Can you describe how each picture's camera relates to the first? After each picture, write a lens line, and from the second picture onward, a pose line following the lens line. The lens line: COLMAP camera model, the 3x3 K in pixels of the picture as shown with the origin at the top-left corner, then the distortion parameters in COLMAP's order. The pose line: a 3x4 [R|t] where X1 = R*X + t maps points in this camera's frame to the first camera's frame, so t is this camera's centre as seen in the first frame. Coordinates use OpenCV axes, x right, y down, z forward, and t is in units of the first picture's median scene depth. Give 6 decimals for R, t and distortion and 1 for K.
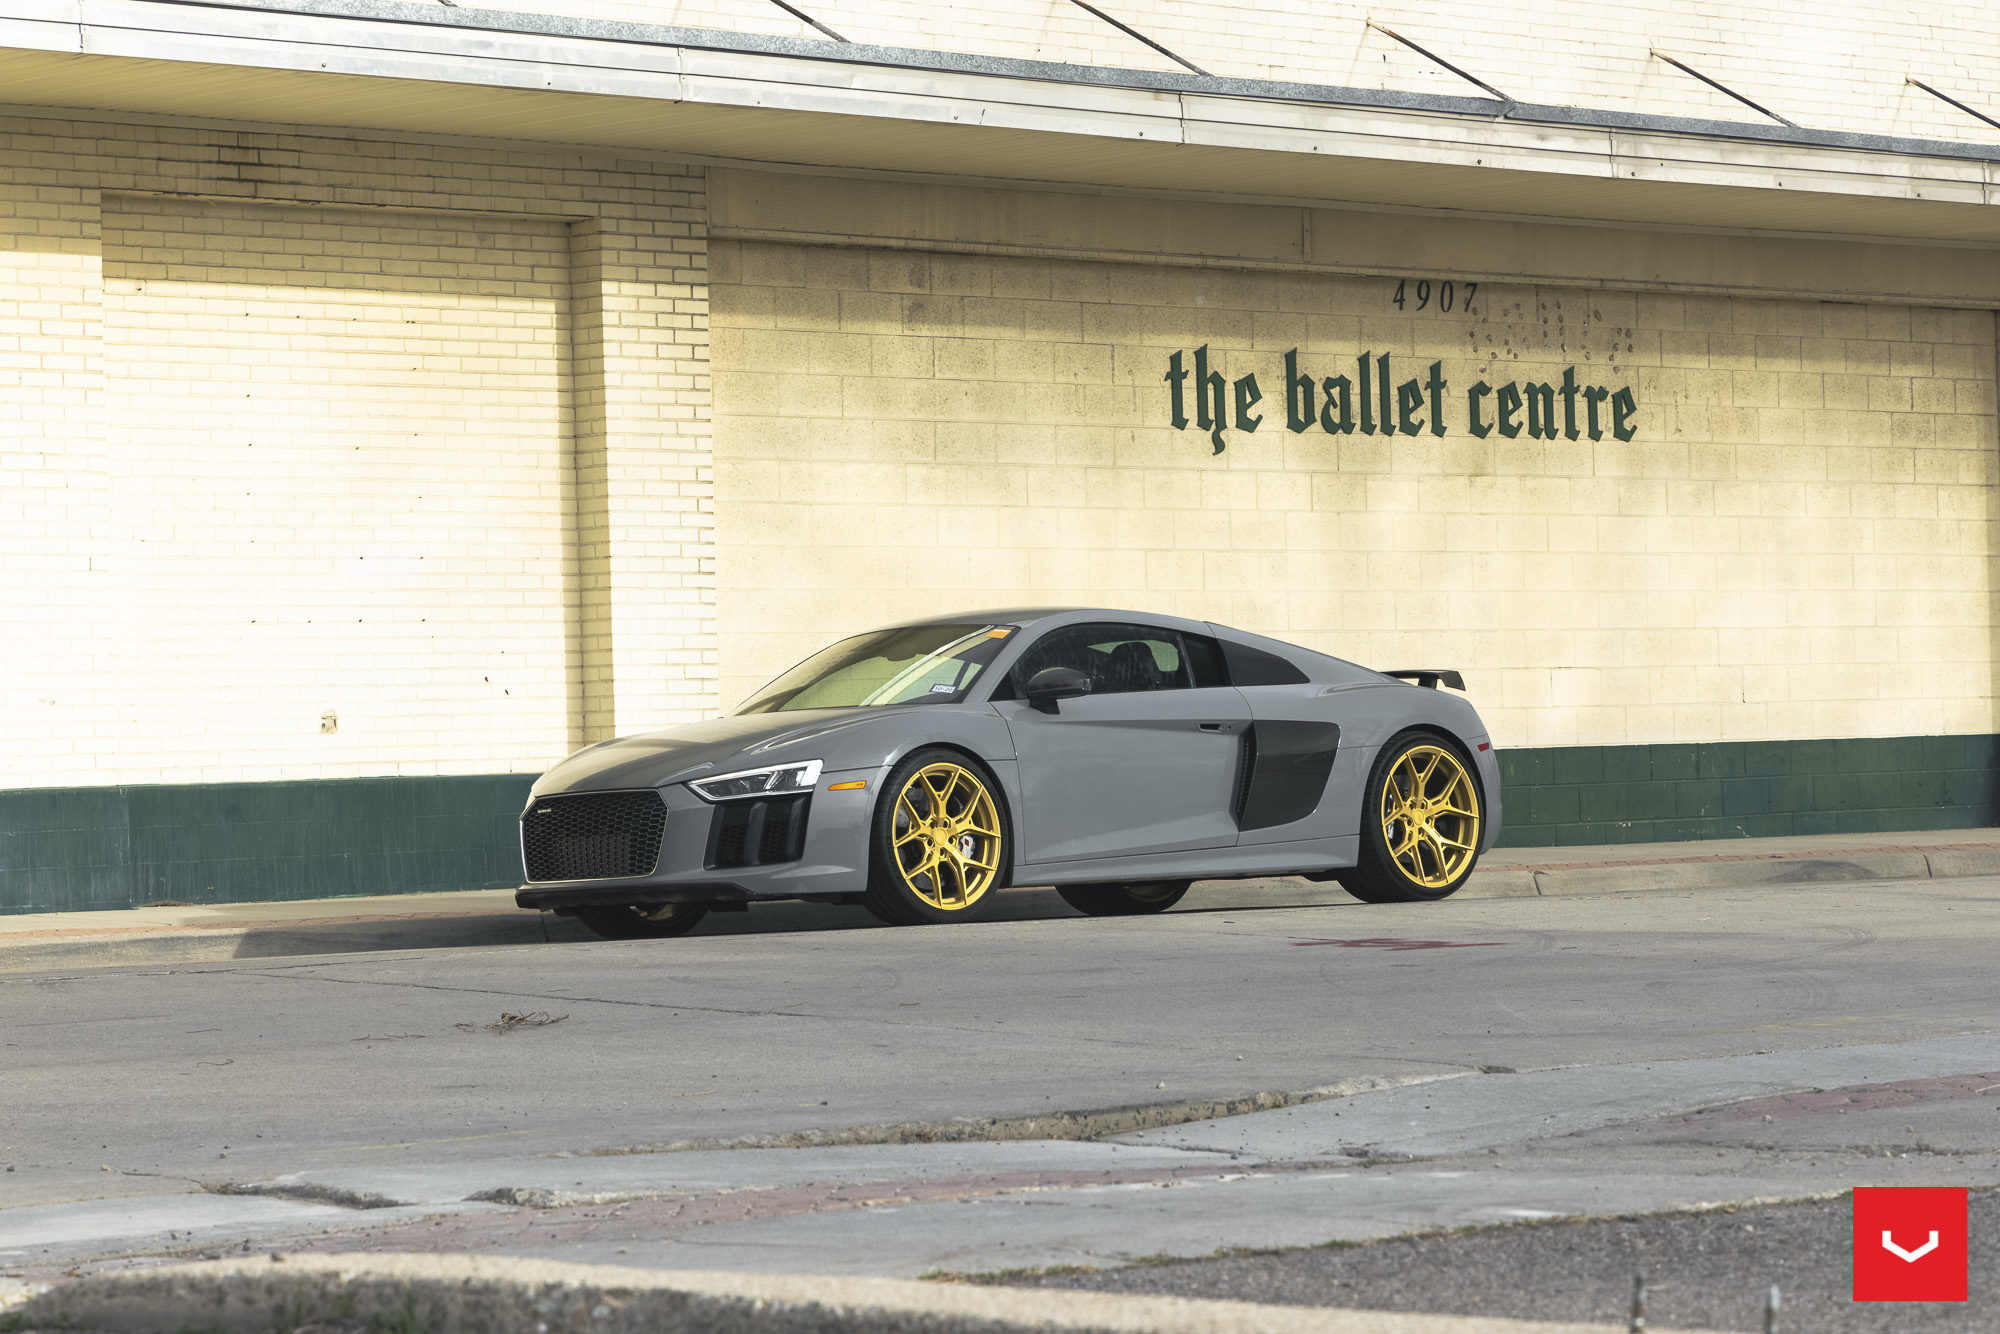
lens RADIAL K [[6060.3, 0, 1000.1], [0, 6060.3, 669.4], [0, 0, 1]] dist [0.096376, 0.000000]
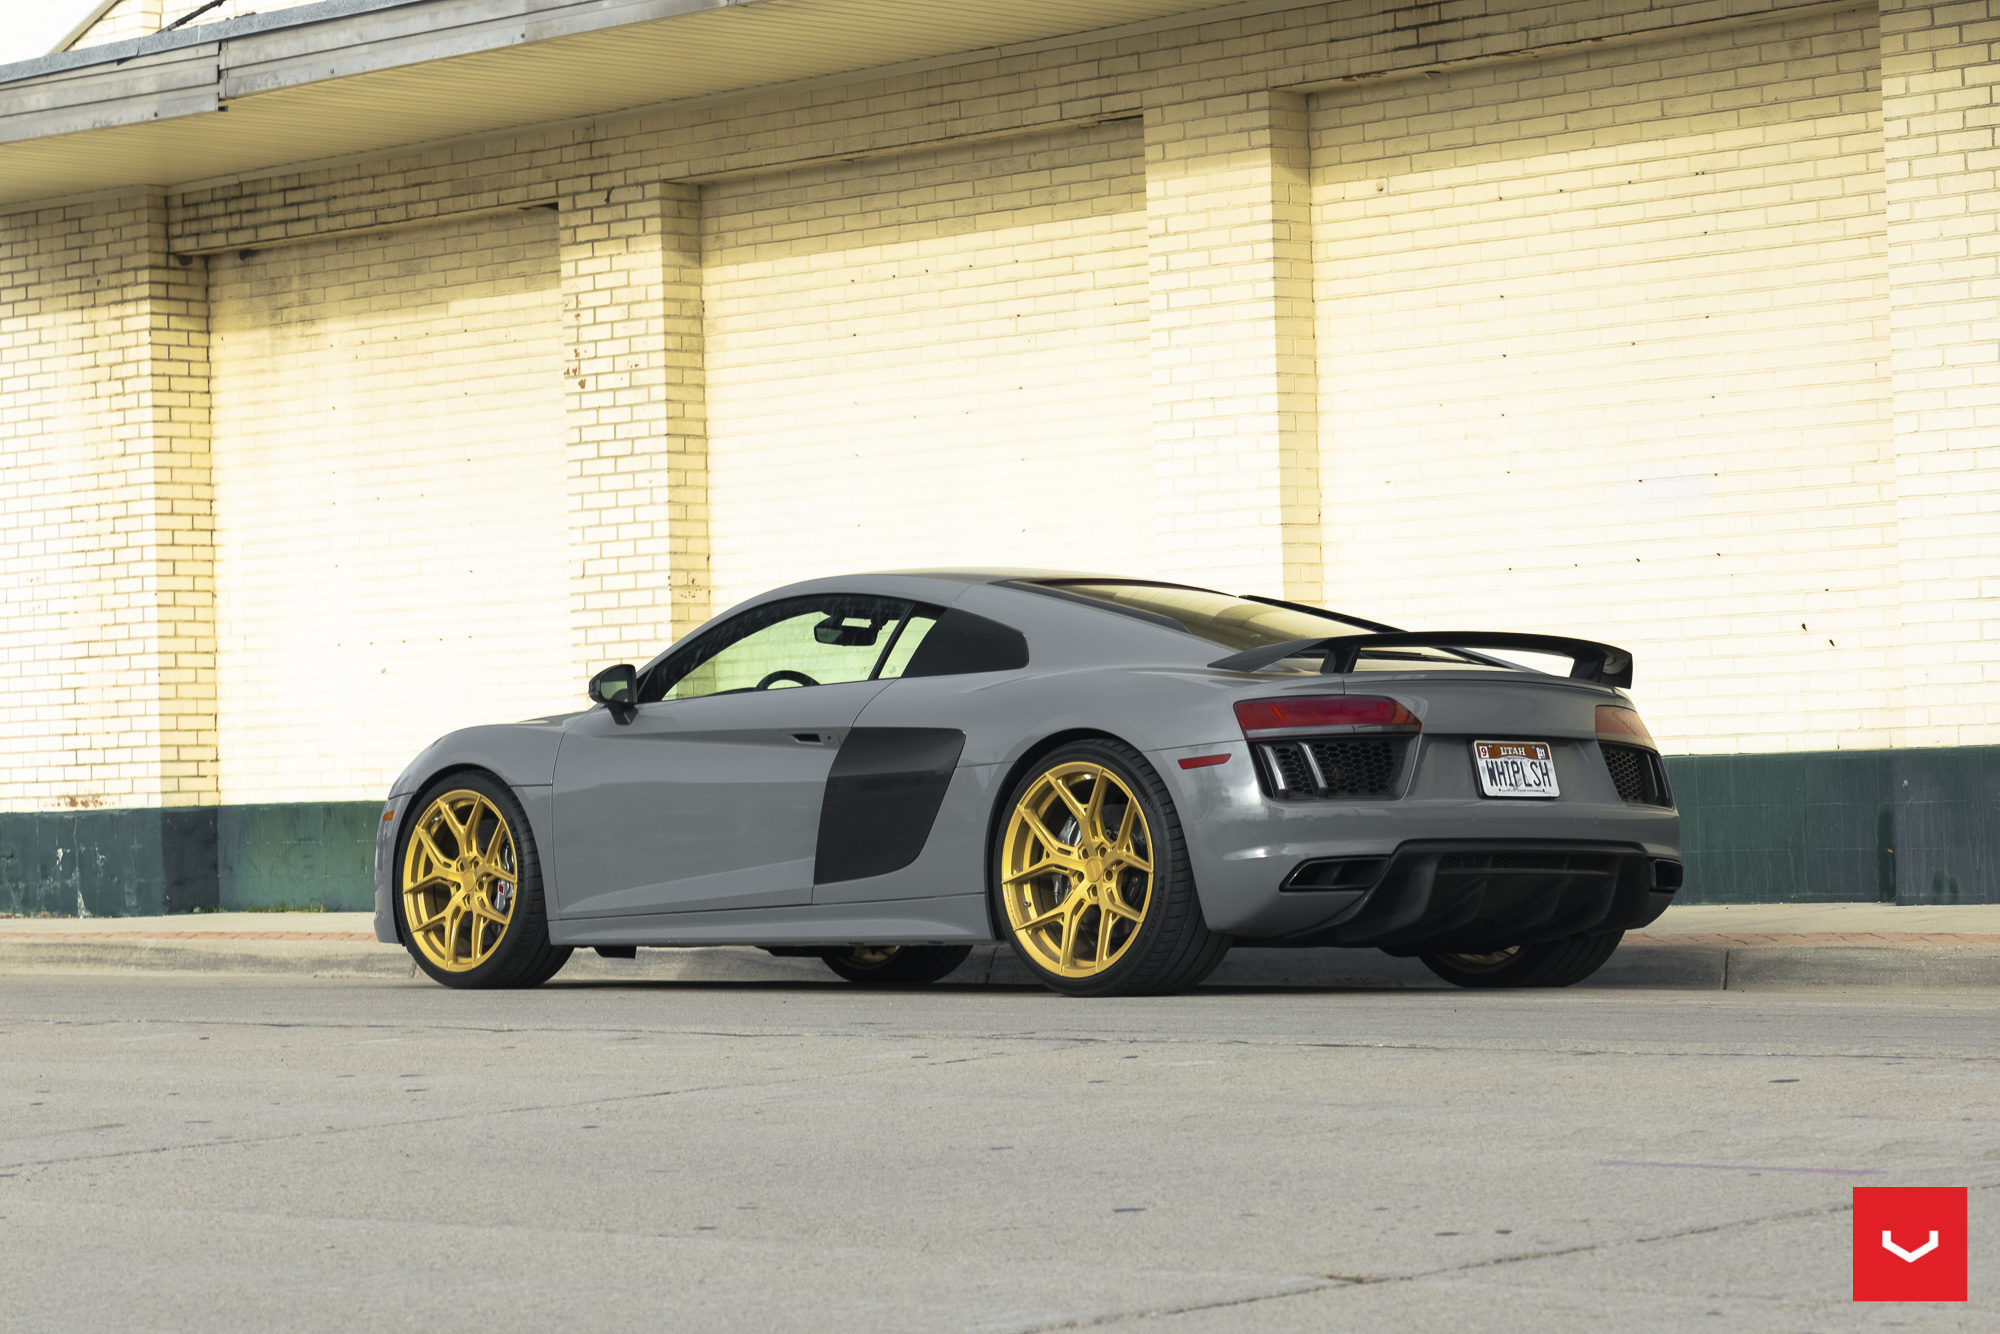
lens RADIAL K [[5469.4, 0, 1000.0], [0, 5469.4, 663.3], [0, 0, 1]] dist [0.073529, 0.000000]
pose [[-0.001737, 0.002711, -0.999995, 0.619780], [0.044600, 0.999001, 0.002631, -0.000070], [0.999003, -0.044595, -0.001856, 0.924229]]
